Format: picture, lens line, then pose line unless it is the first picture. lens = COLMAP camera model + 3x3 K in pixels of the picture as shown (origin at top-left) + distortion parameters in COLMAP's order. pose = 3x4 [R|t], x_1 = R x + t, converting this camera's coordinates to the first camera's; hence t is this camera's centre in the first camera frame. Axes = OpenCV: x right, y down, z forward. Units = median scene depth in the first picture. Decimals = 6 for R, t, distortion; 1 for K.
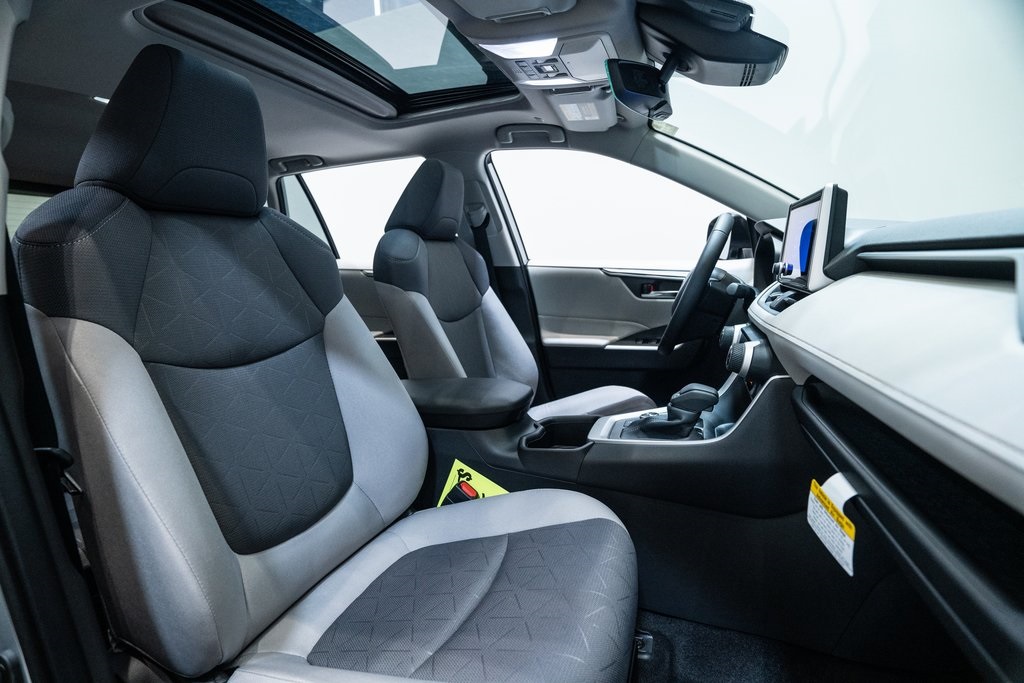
lens RADIAL K [[506.5, 0, 512.0], [0, 506.5, 341.5], [0, 0, 1]] dist [-0.078719, 0.039494]
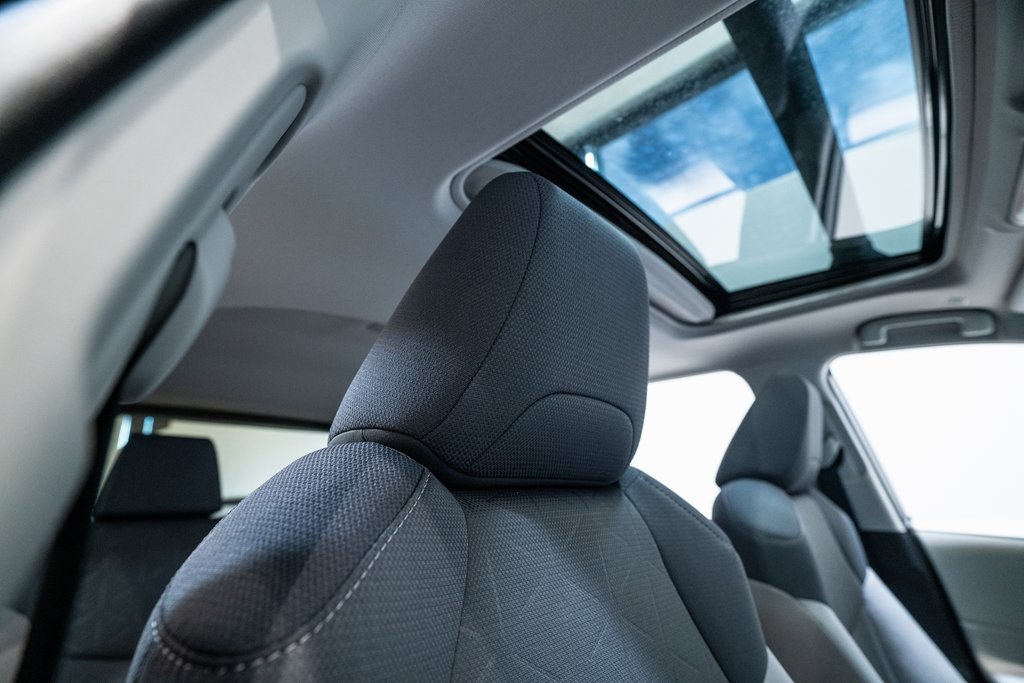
lens RADIAL K [[506.5, 0, 512.0], [0, 506.5, 341.5], [0, 0, 1]] dist [-0.078719, 0.039494]
pose [[0.939336, -0.086647, -0.331874, -0.262129], [-0.061210, 0.909688, -0.410756, -0.102066], [0.337493, 0.406152, 0.849199, 0.284299]]
